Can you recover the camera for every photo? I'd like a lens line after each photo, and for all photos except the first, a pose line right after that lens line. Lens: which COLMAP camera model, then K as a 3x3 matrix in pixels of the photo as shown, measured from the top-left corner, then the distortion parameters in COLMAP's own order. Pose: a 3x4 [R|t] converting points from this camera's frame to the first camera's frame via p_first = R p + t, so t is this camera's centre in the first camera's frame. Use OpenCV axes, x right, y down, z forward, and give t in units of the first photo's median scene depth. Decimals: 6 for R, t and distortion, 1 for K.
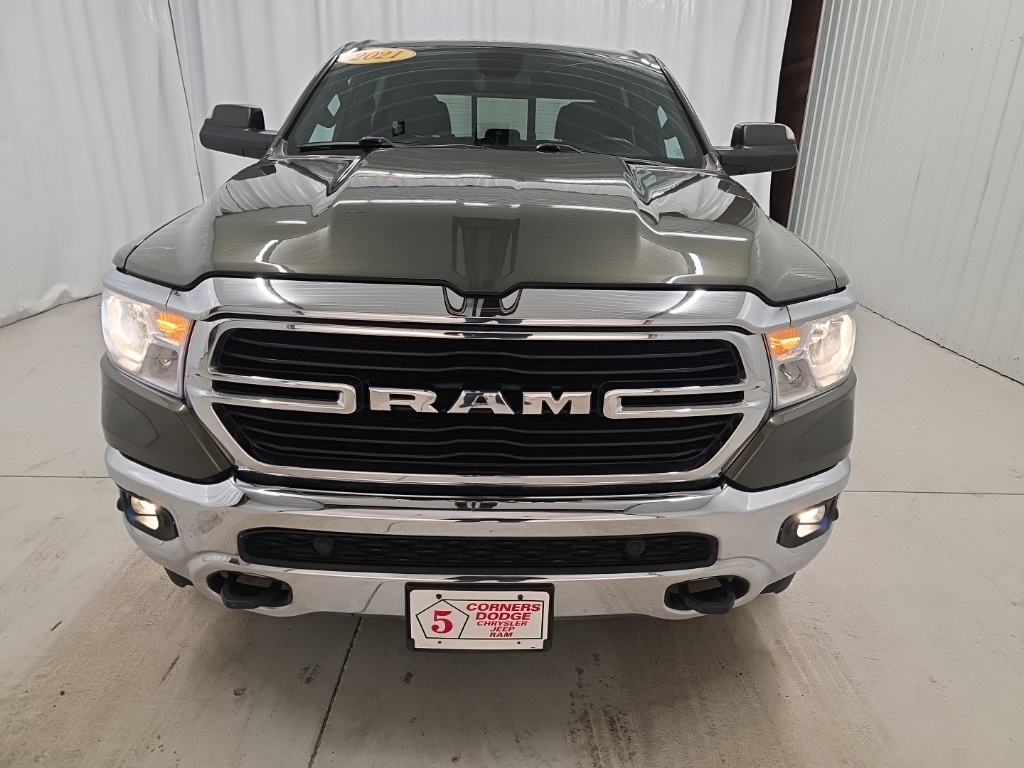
lens RADIAL K [[702.0, 0, 519.5], [0, 702.0, 385.6], [0, 0, 1]] dist [0.042496, -0.036829]
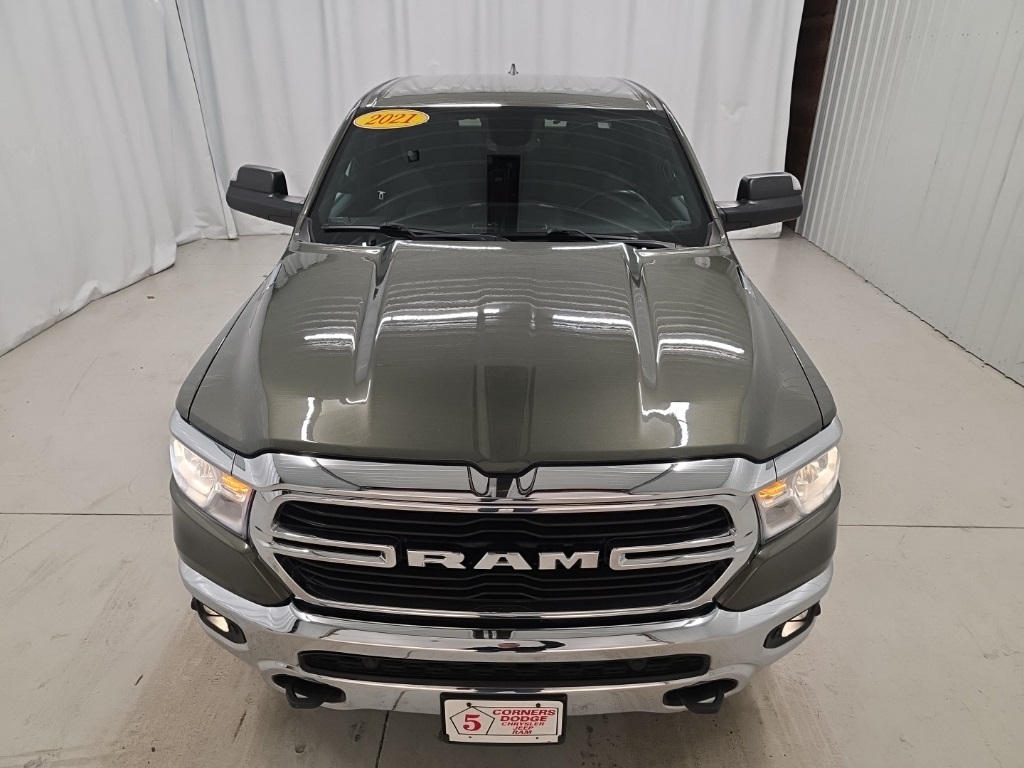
lens RADIAL K [[702.0, 0, 502.3], [0, 702.0, 386.5], [0, 0, 1]] dist [0.042496, -0.036829]
pose [[0.999155, -0.011136, -0.039553, -0.005602], [0.015432, 0.993809, 0.110025, -0.315311], [0.038083, -0.110543, 0.993141, -0.099605]]
